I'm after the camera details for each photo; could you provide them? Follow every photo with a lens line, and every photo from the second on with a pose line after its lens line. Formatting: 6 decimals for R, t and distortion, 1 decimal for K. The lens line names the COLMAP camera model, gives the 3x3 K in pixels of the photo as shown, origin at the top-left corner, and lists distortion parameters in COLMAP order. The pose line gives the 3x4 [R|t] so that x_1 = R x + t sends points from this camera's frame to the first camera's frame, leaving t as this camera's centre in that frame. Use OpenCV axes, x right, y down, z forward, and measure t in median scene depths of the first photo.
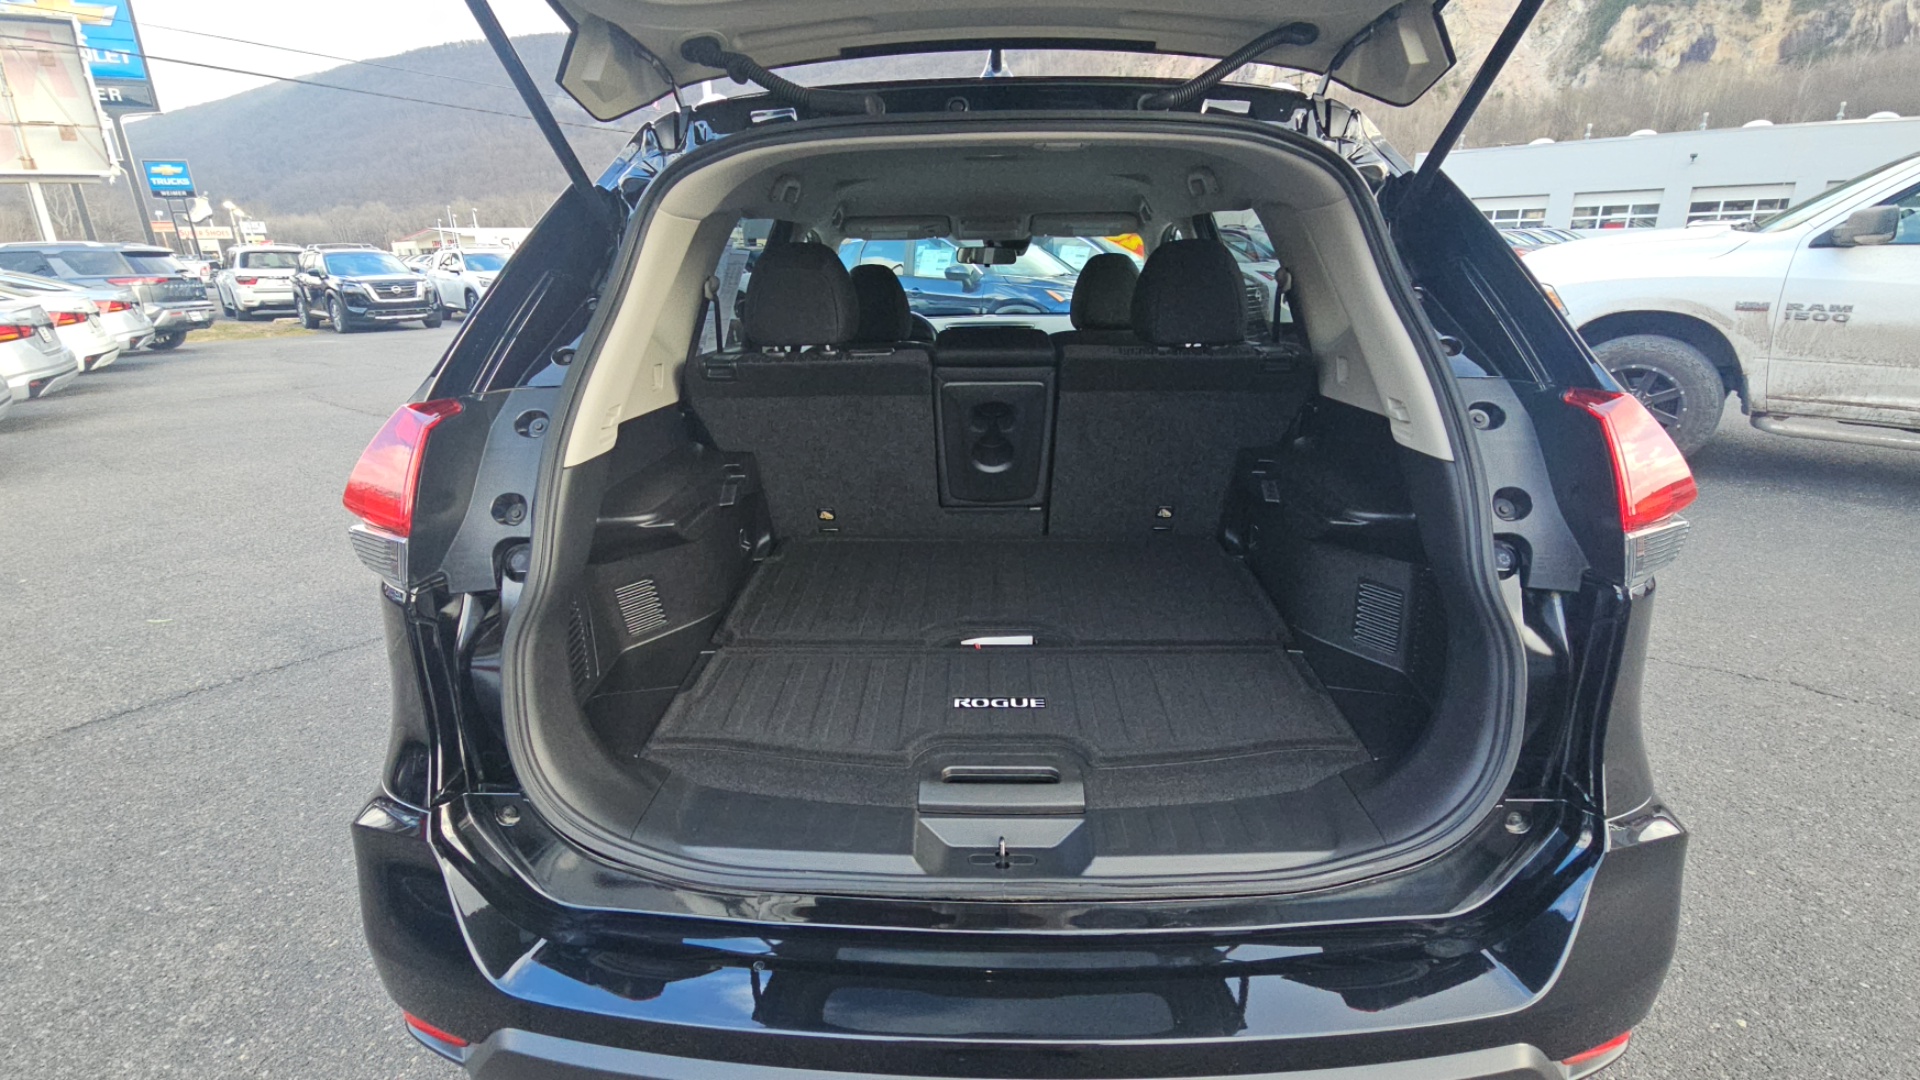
lens RADIAL K [[853.1, 0, 960.6], [0, 853.1, 542.0], [0, 0, 1]] dist [0.014814, -0.010075]
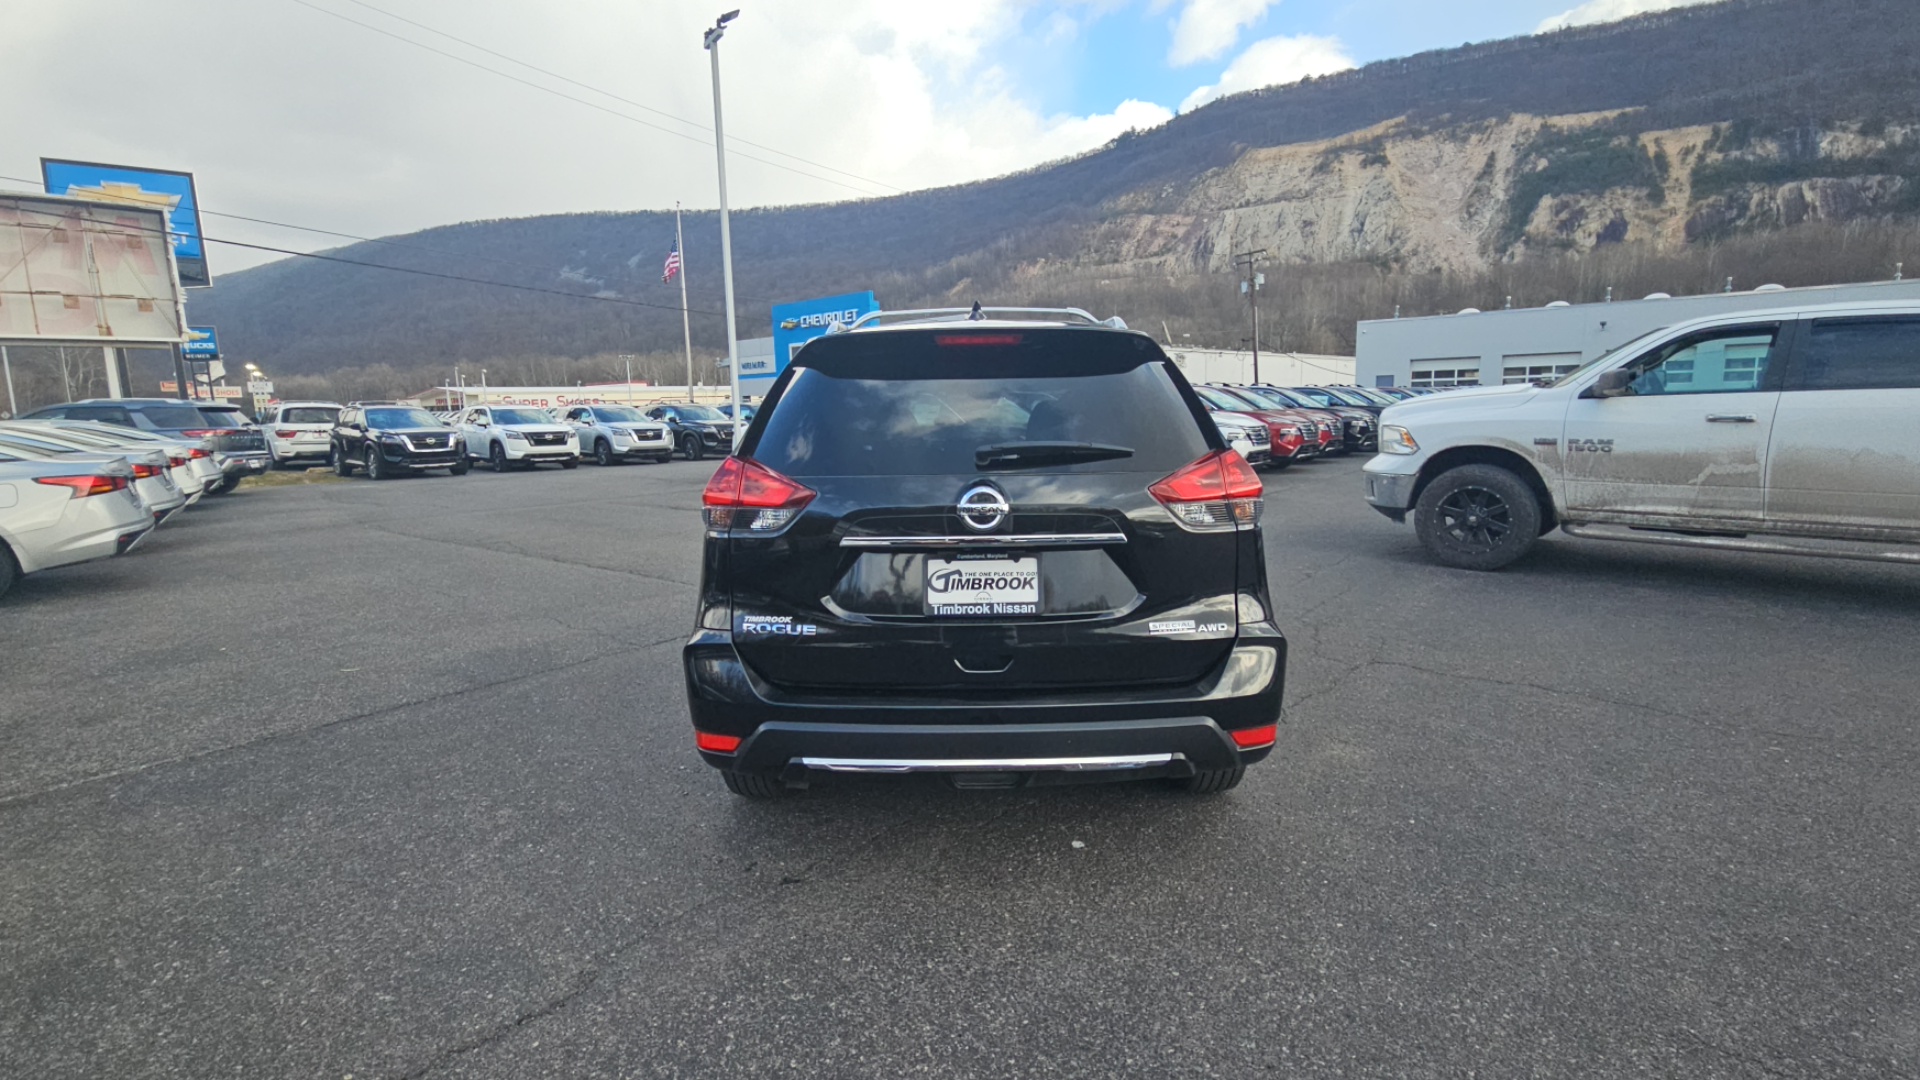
lens RADIAL K [[853.1, 0, 959.1], [0, 853.1, 556.9], [0, 0, 1]] dist [0.014814, -0.010075]
pose [[0.999824, -0.004846, 0.018109, -0.004131], [0.007586, 0.987975, -0.154428, 0.031097], [-0.017143, 0.154538, 0.987838, -0.083820]]
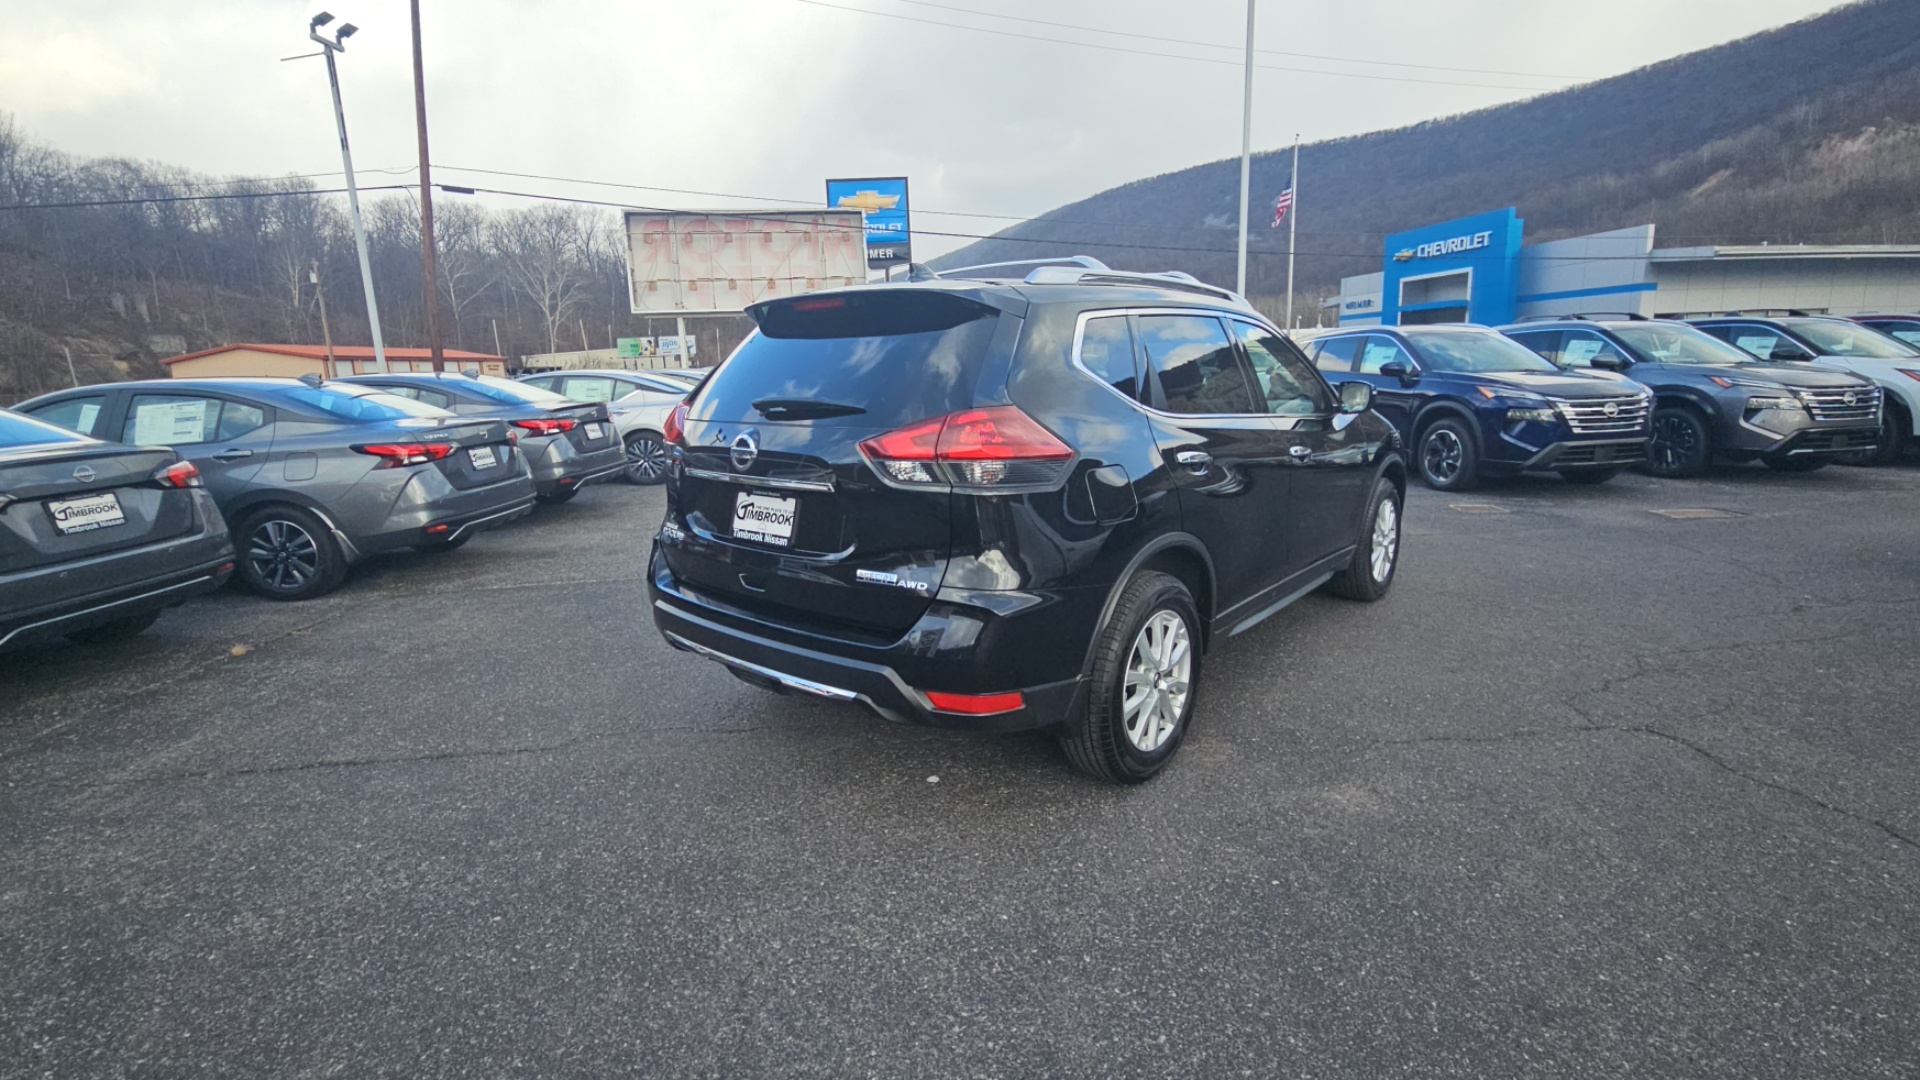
lens RADIAL K [[853.1, 0, 960.1], [0, 853.1, 549.4], [0, 0, 1]] dist [0.014814, -0.010075]
pose [[0.783158, 0.129525, -0.608184, 0.146272], [-0.190070, 0.981117, -0.035805, 0.017855], [0.592062, 0.143639, 0.792988, -0.050768]]
